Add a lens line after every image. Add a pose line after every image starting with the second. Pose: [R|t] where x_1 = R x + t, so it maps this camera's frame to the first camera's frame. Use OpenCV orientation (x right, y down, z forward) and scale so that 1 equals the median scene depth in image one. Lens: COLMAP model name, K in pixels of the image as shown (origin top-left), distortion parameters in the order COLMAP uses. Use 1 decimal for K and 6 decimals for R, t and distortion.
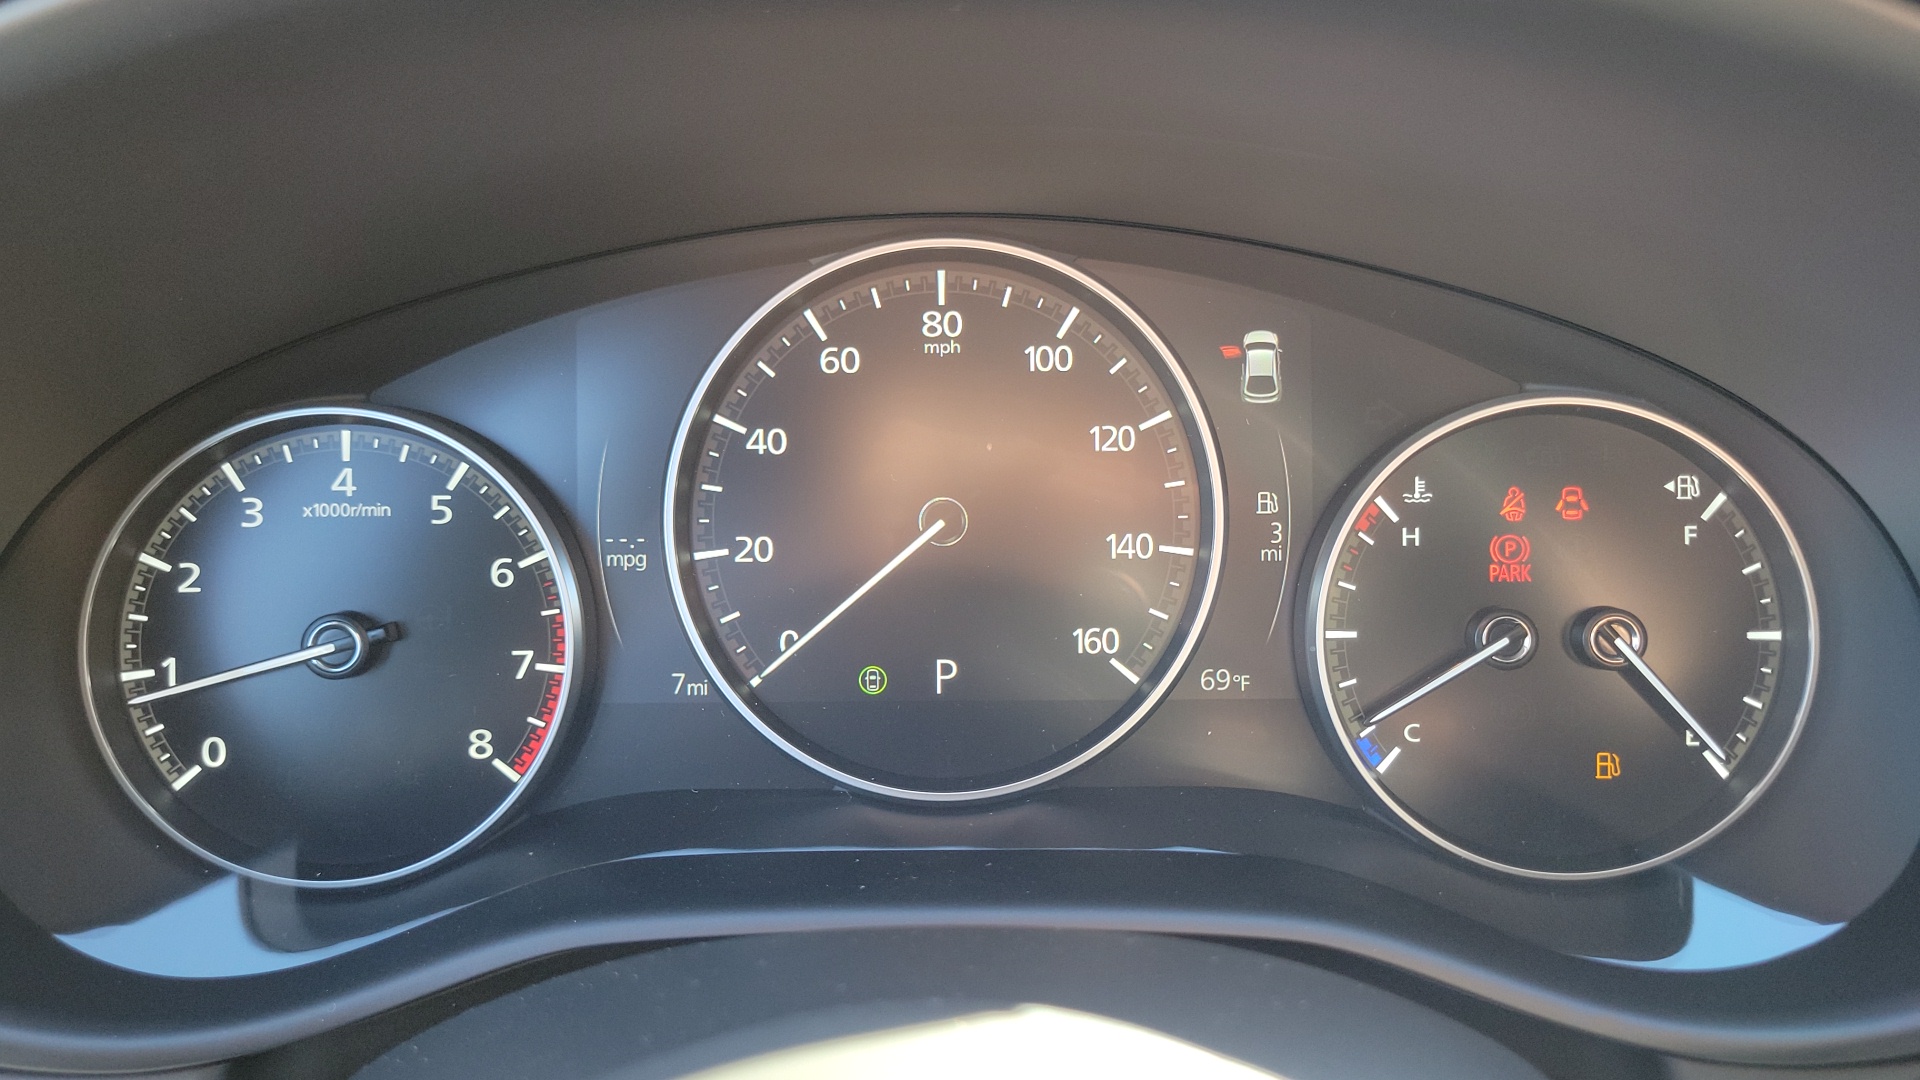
lens RADIAL K [[1434.5, 0, 960.0], [0, 1434.5, 540.0], [0, 0, 1]] dist [0.007050, -0.003120]
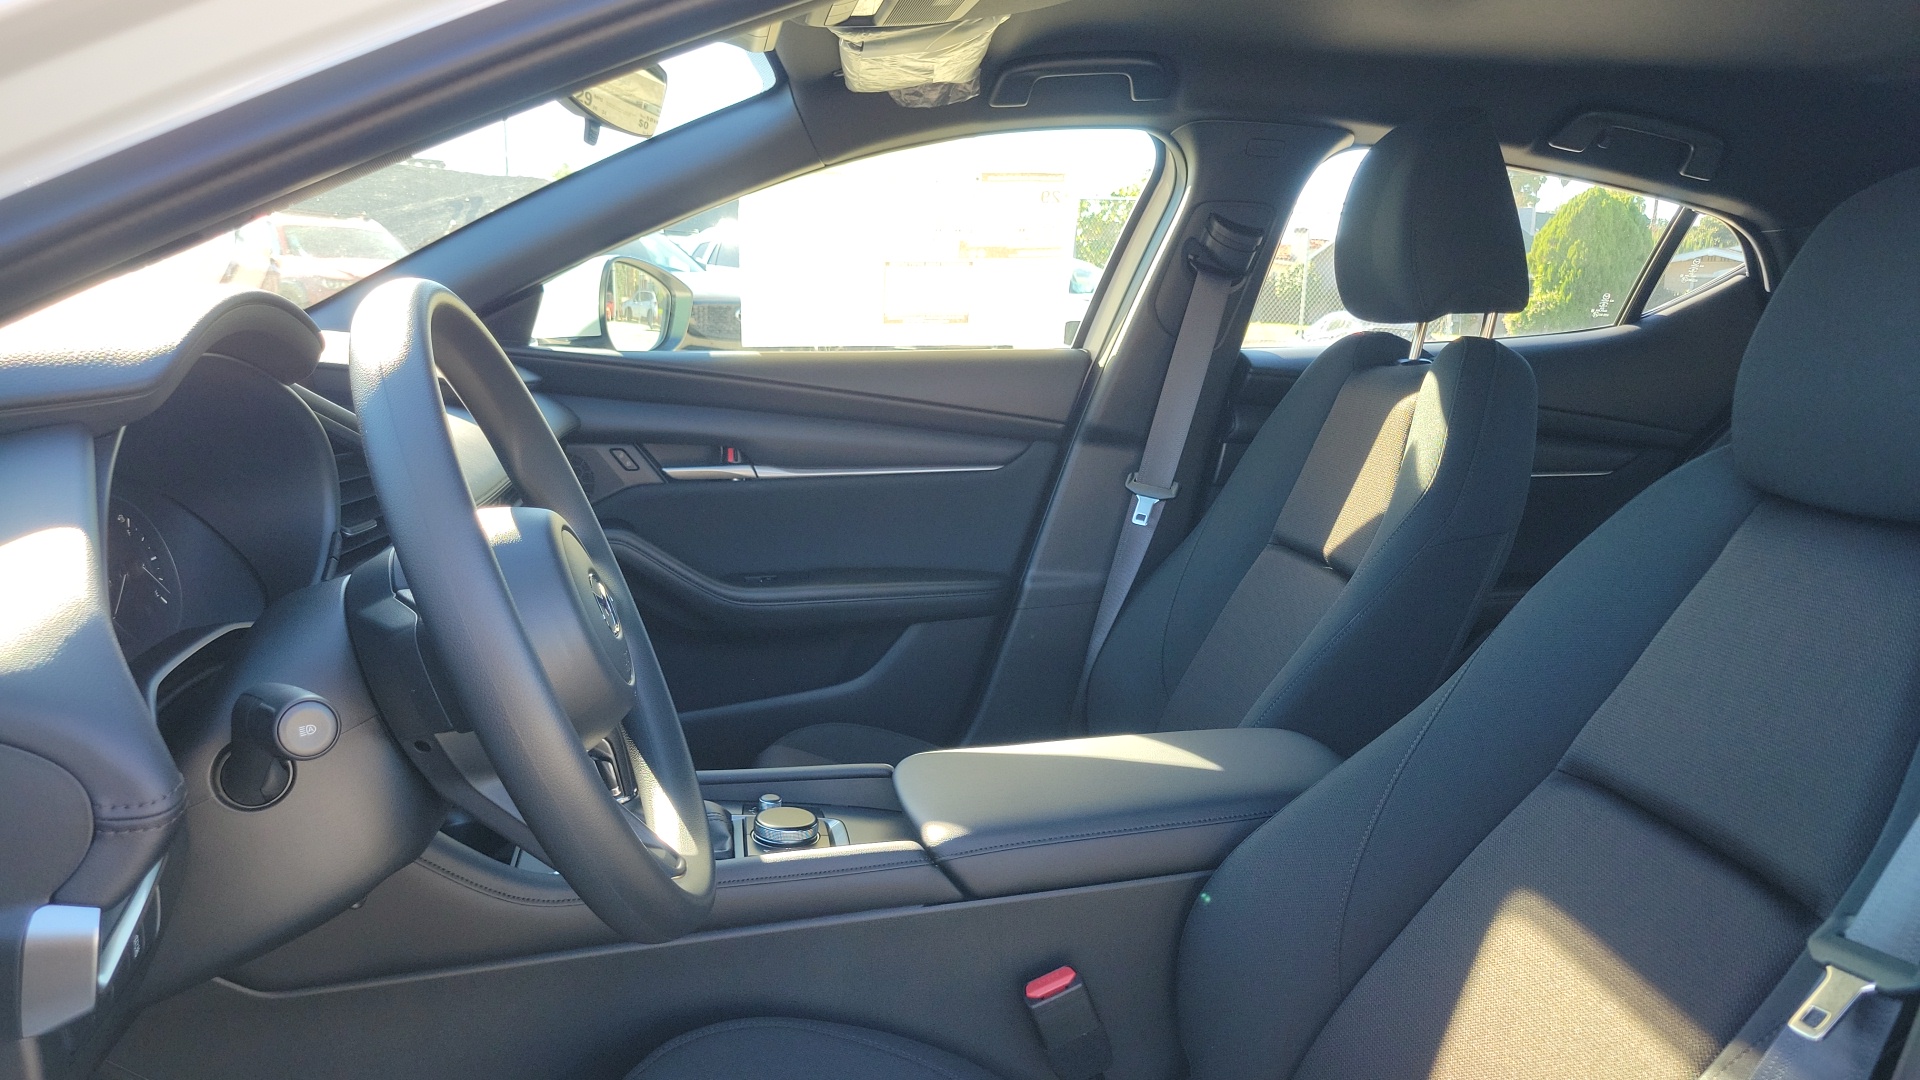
lens RADIAL K [[1434.5, 0, 960.0], [0, 1434.5, 540.0], [0, 0, 1]] dist [0.007050, -0.003120]
pose [[-0.185169, -0.166537, 0.968493, -2.695568], [0.278157, 0.936349, 0.214192, -0.147288], [-0.942518, 0.309055, -0.127059, -0.265358]]
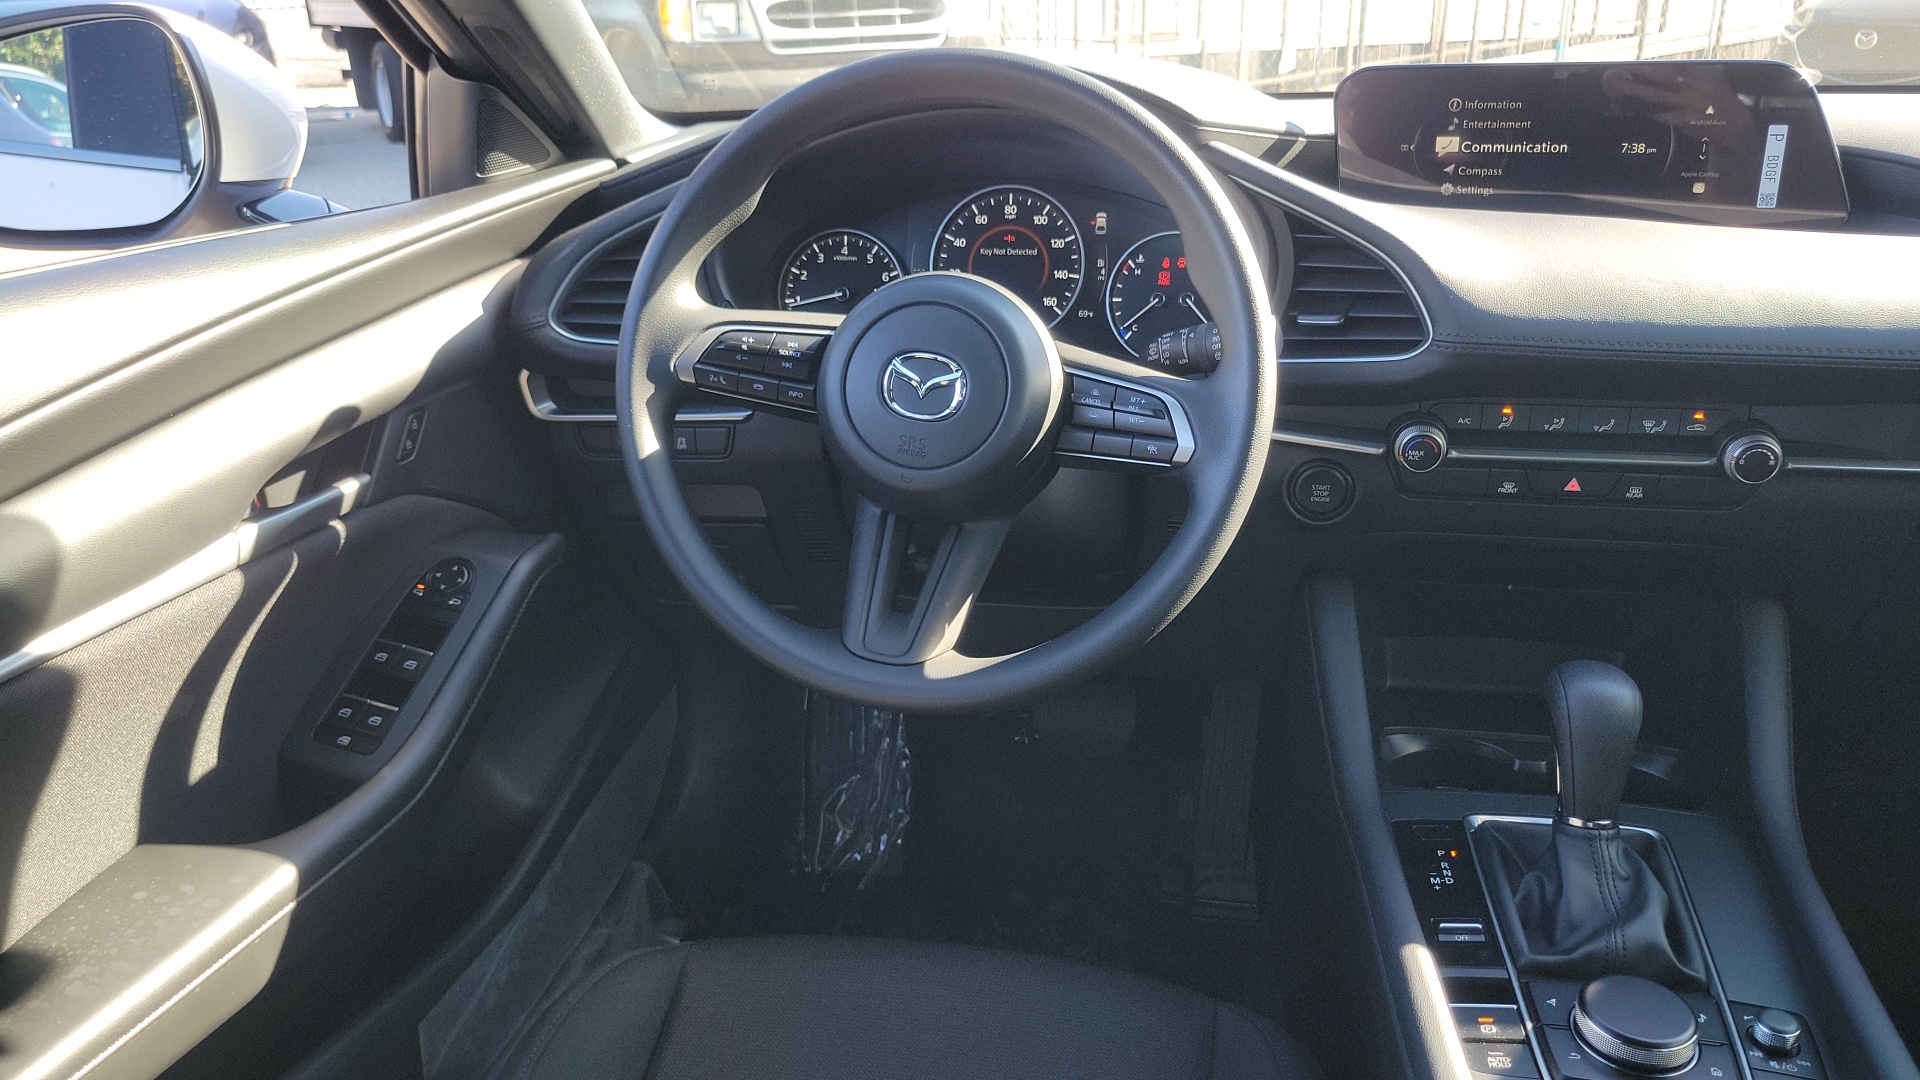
lens RADIAL K [[1468.4, 0, 960.2], [0, 1468.4, 548.1], [0, 0, 1]] dist [0.035919, -0.014882]
pose [[0.983640, 0.054347, -0.171751, 0.537552], [-0.047261, 0.997865, 0.045086, 0.526942], [0.173834, -0.036231, 0.984108, -2.628891]]
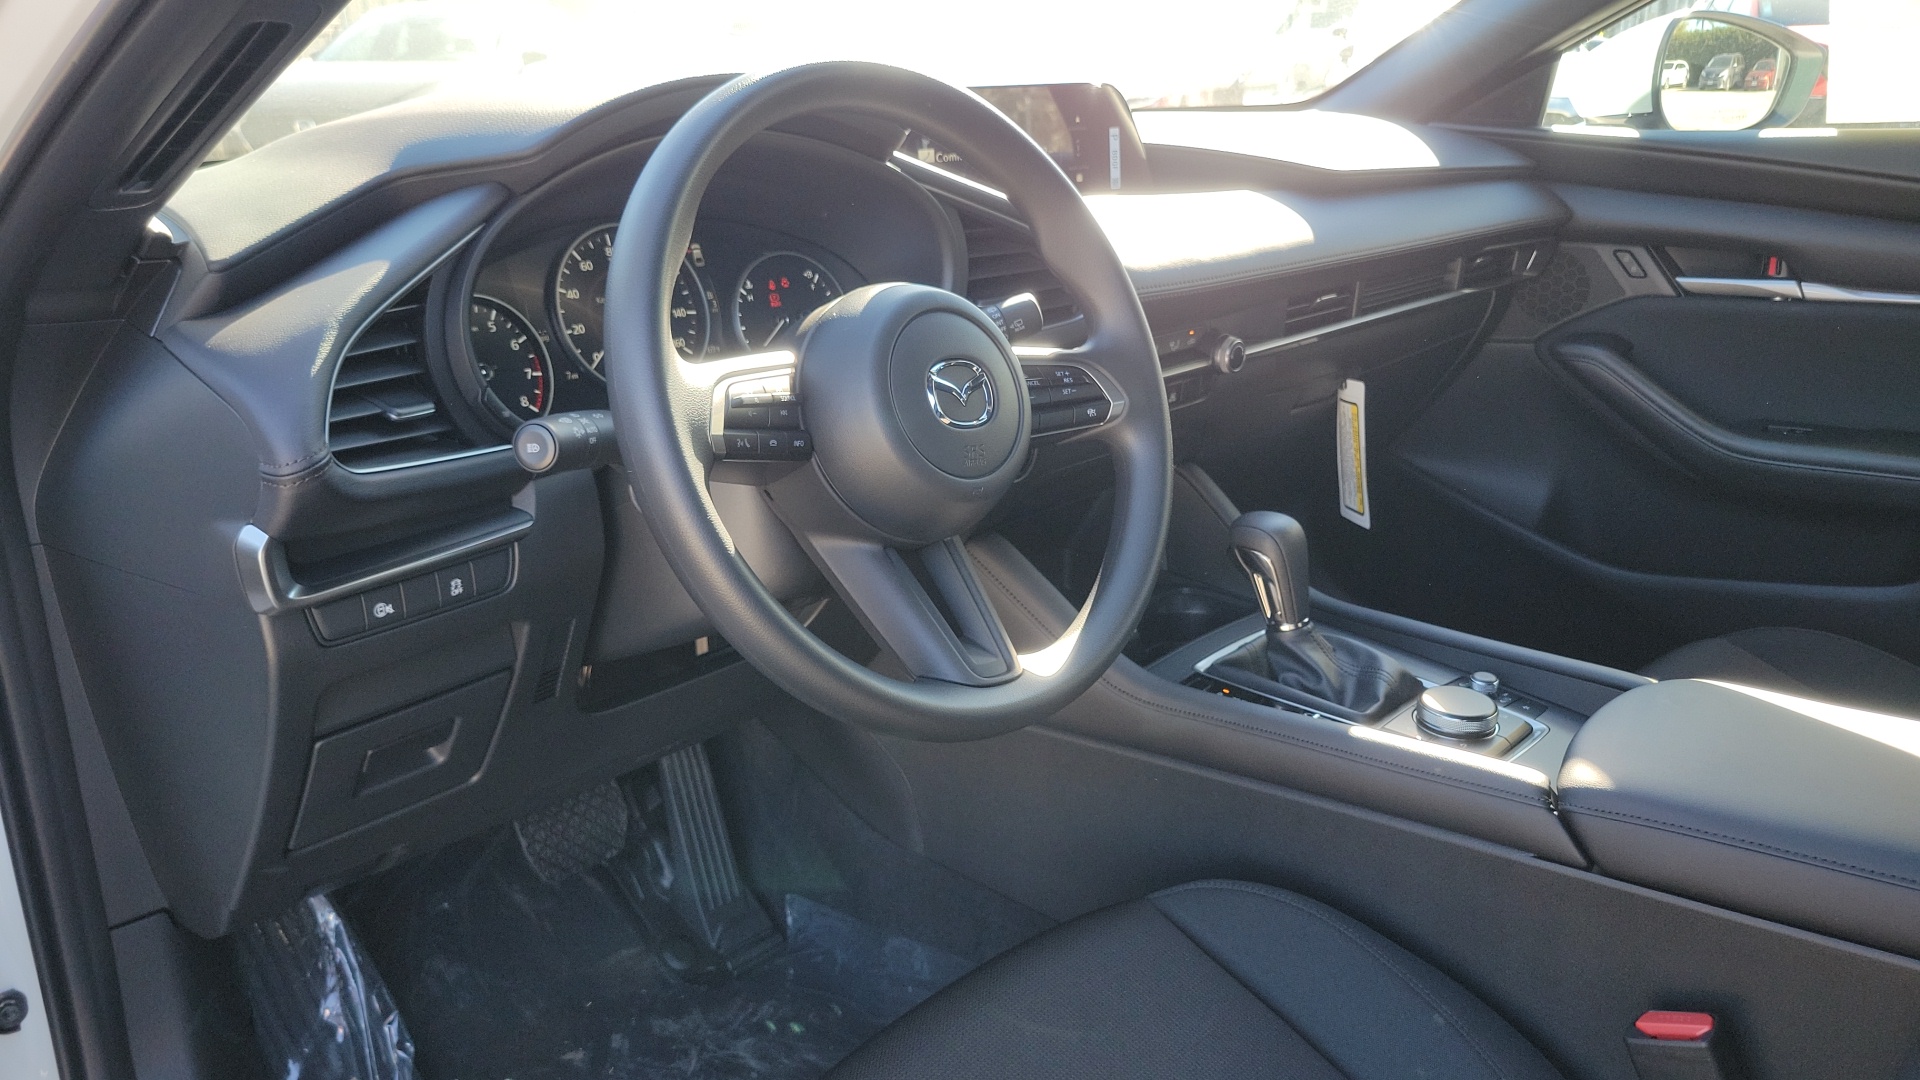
lens RADIAL K [[1434.5, 0, 960.0], [0, 1434.5, 540.0], [0, 0, 1]] dist [0.007050, -0.003120]
pose [[0.684586, -0.232185, 0.690964, -1.846691], [0.243619, 0.966284, 0.083331, 0.392765], [-0.687016, 0.111285, 0.718070, -1.748317]]
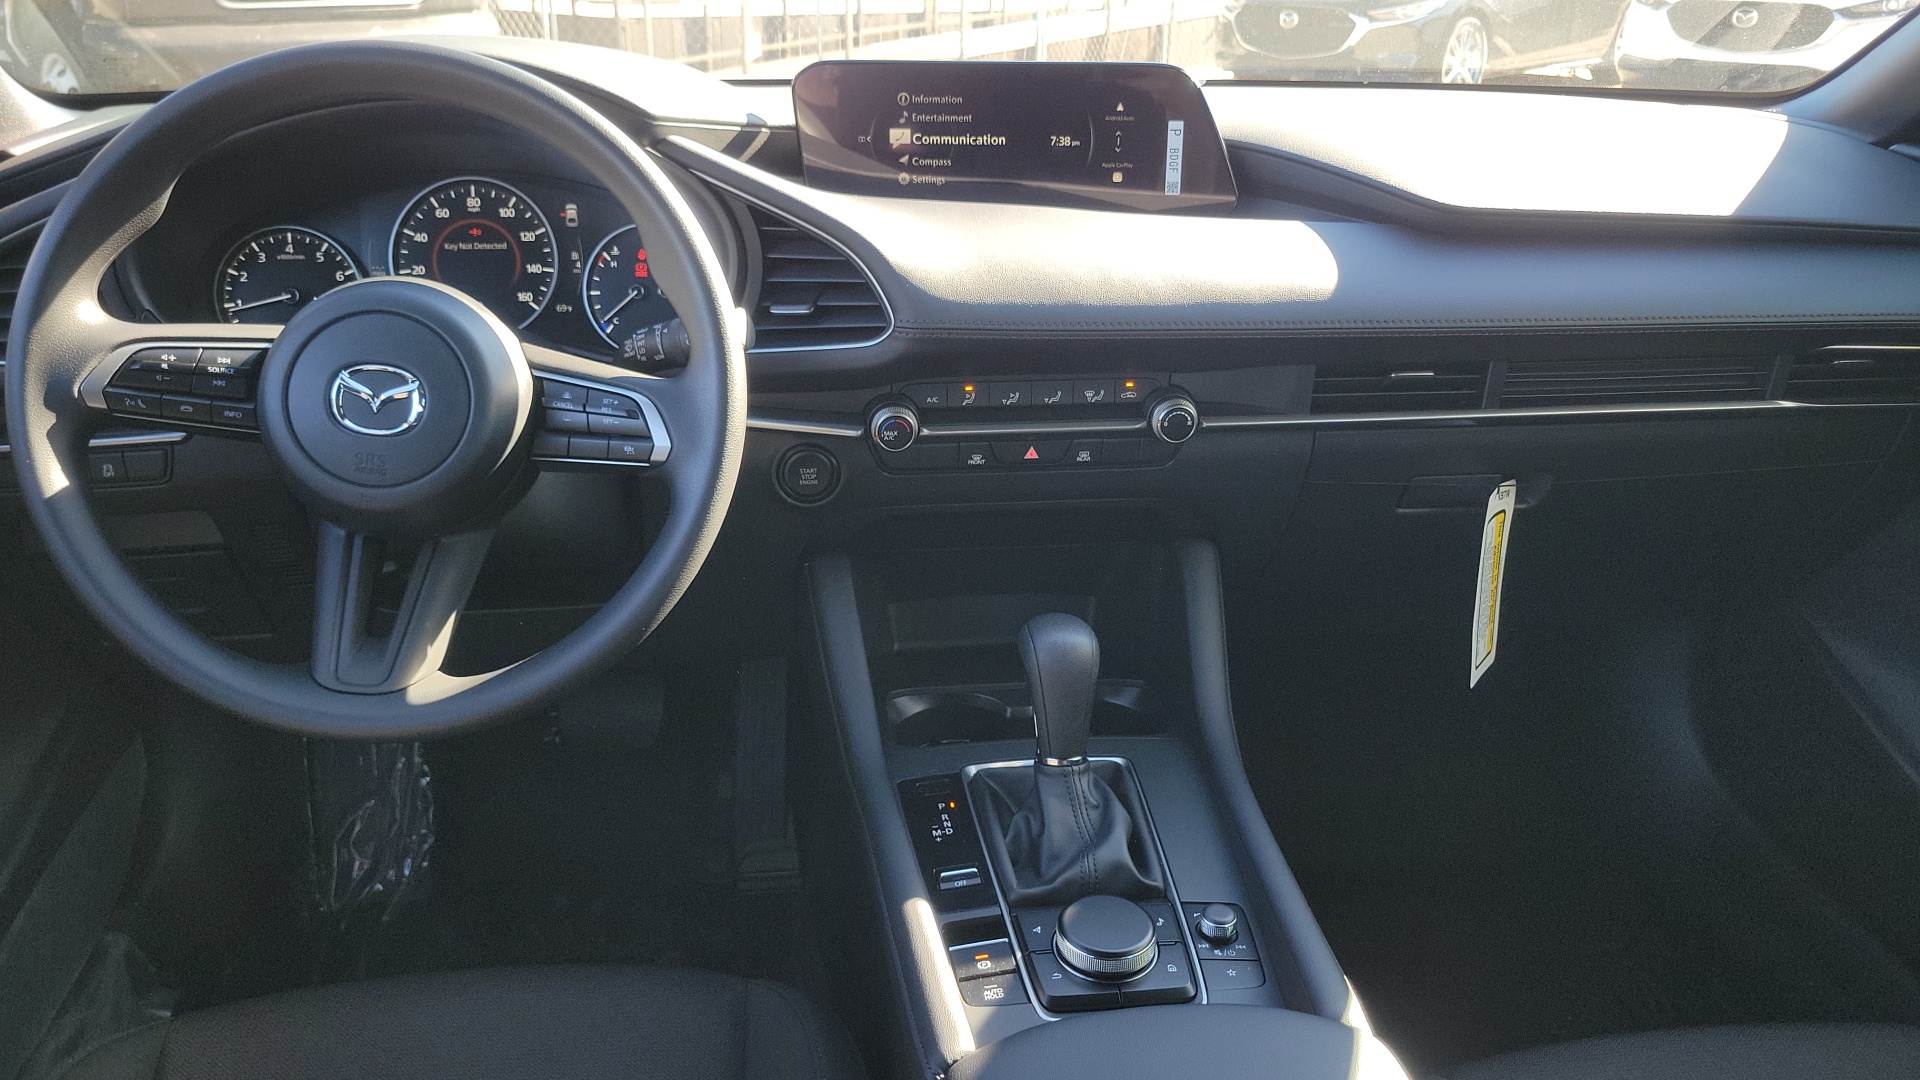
lens RADIAL K [[1468.9, 0, 960.0], [0, 1468.9, 540.0], [0, 0, 1]] dist [0.029867, -0.007106]
pose [[0.991211, -0.030377, 0.128757, 0.661350], [0.022825, 0.997953, 0.059732, 0.468040], [-0.130308, -0.056268, 0.989876, -2.668005]]
